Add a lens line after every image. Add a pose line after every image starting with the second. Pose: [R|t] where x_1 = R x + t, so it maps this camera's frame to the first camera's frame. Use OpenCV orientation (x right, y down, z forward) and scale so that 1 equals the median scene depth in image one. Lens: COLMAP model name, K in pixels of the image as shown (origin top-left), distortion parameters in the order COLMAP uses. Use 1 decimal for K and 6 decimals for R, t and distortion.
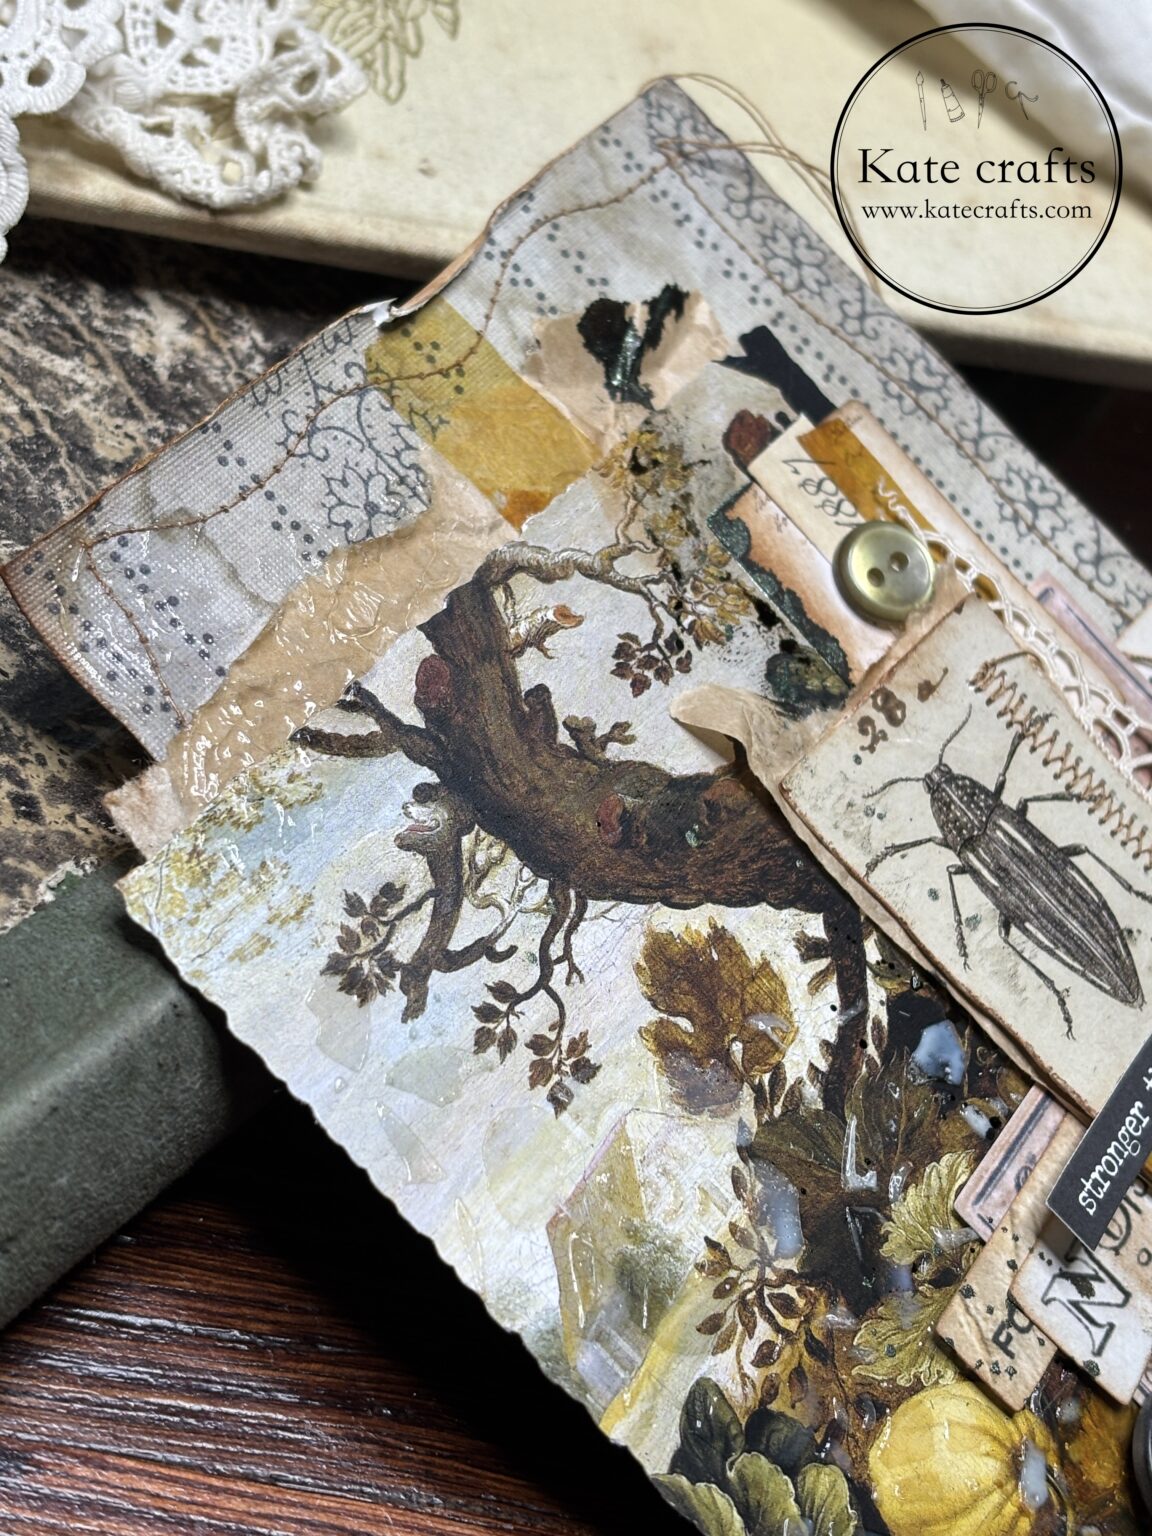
lens RADIAL K [[2346.9, 0, 576.0], [0, 2346.9, 768.0], [0, 0, 1]] dist [0.205525, -0.897315]
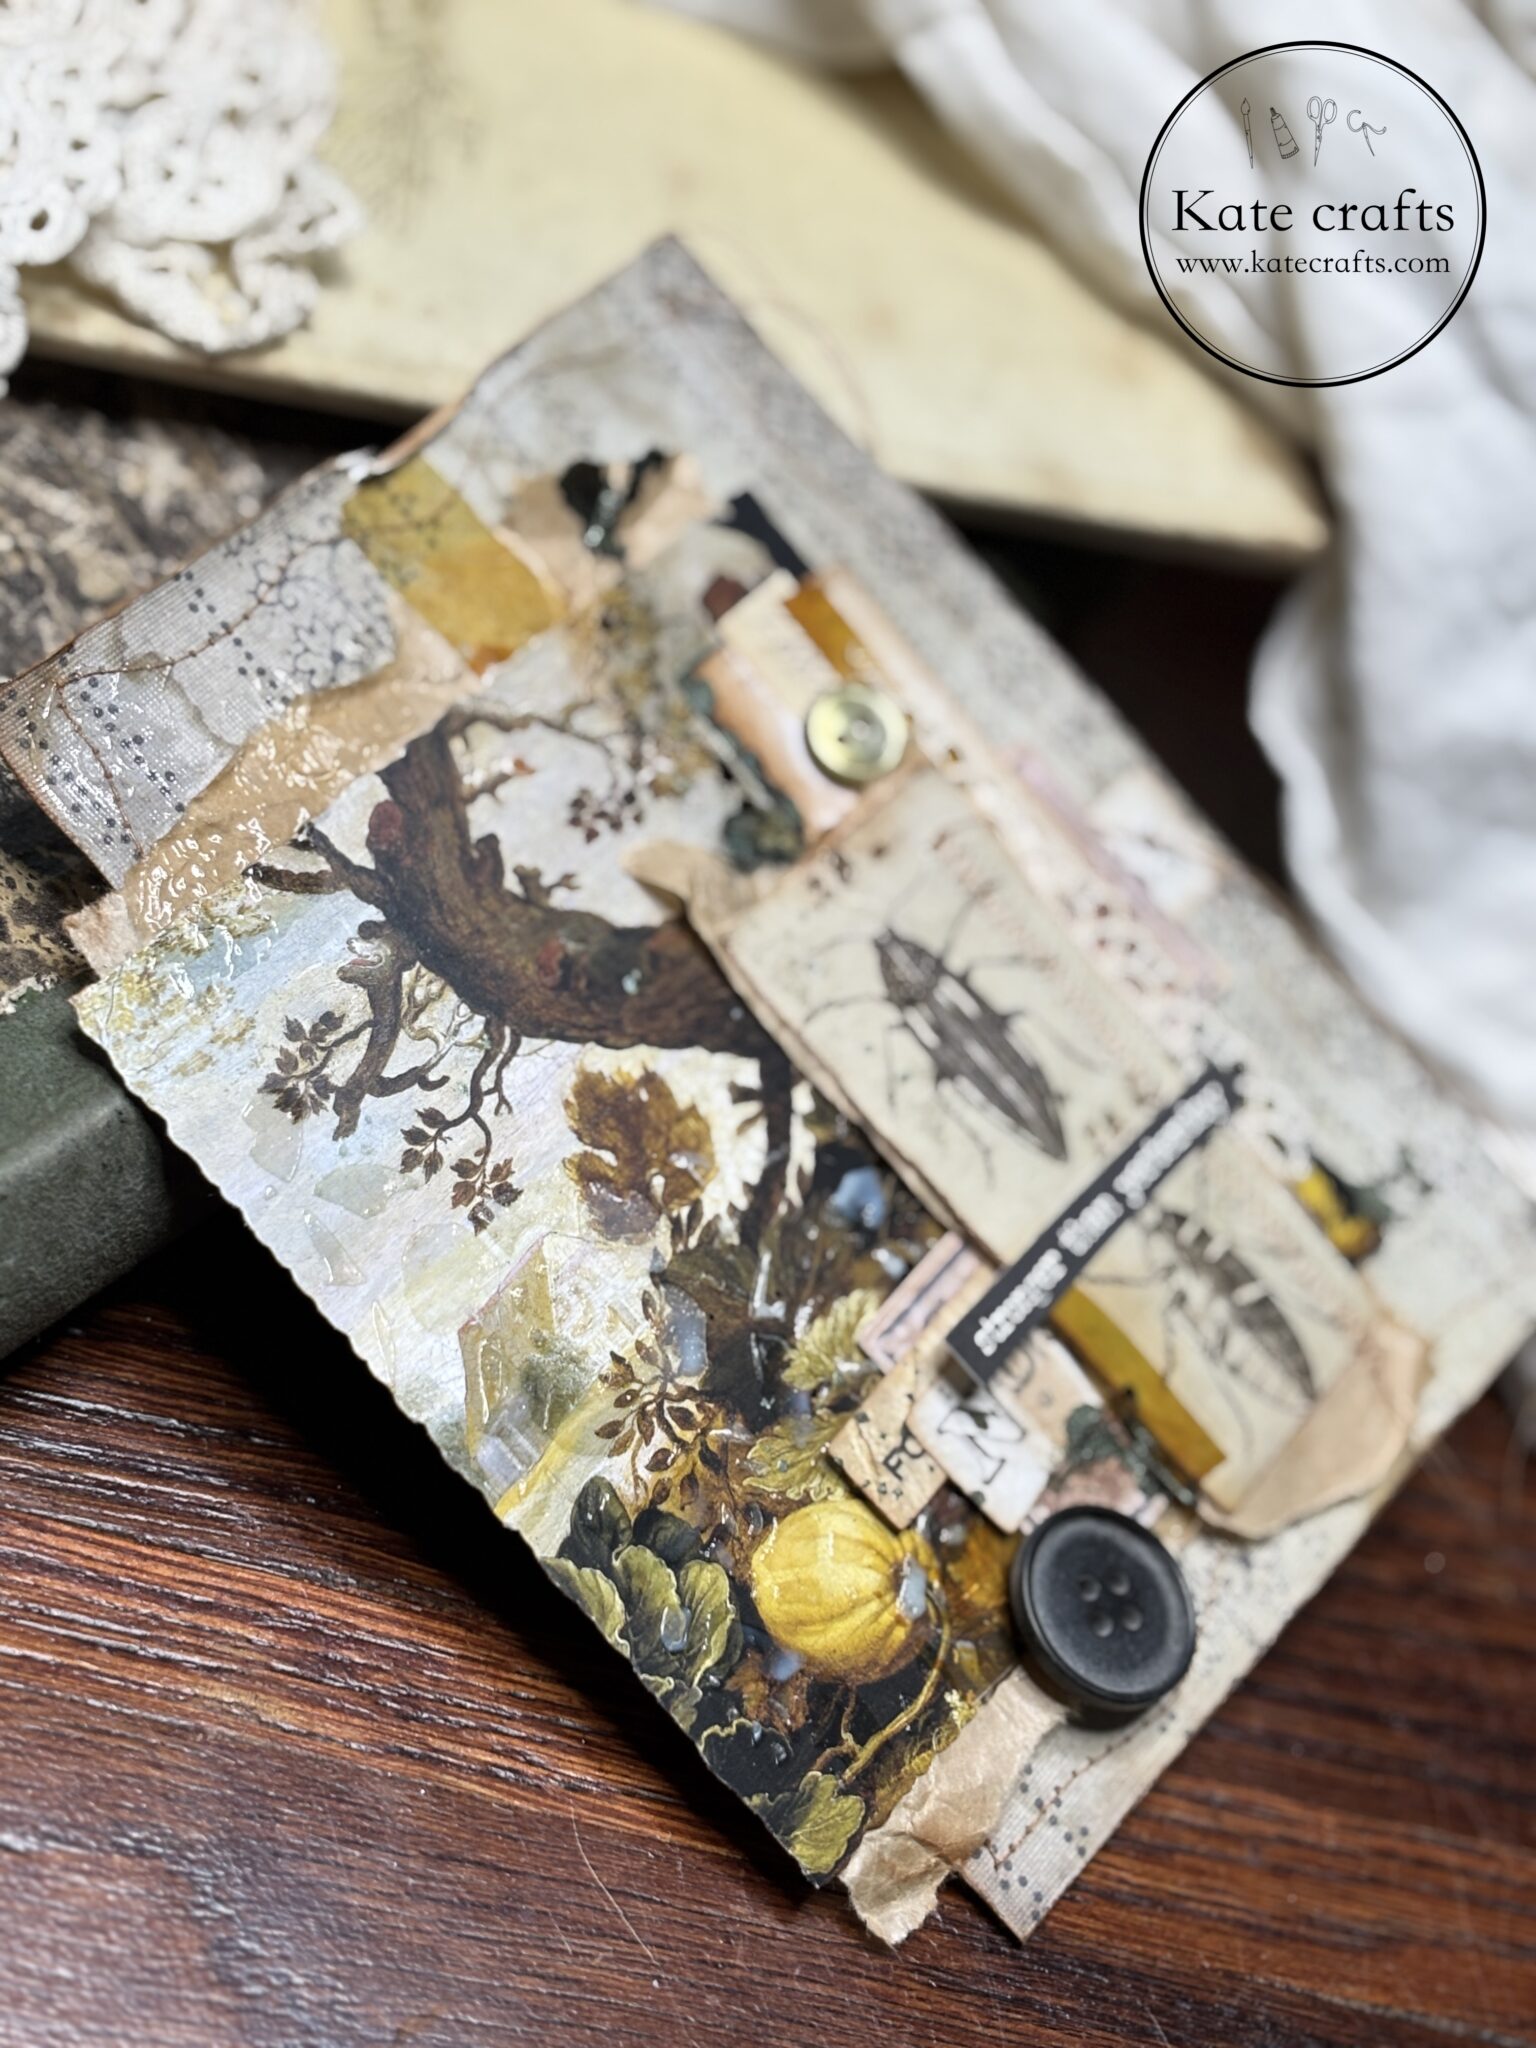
lens RADIAL K [[3129.2, 0, 768.0], [0, 3129.2, 1024.0], [0, 0, 1]] dist [0.205525, -0.897315]
pose [[0.998858, 0.043145, -0.020522, 0.147587], [-0.042472, 0.998580, 0.032167, -0.000172], [0.021880, -0.031259, 0.999272, -0.420943]]
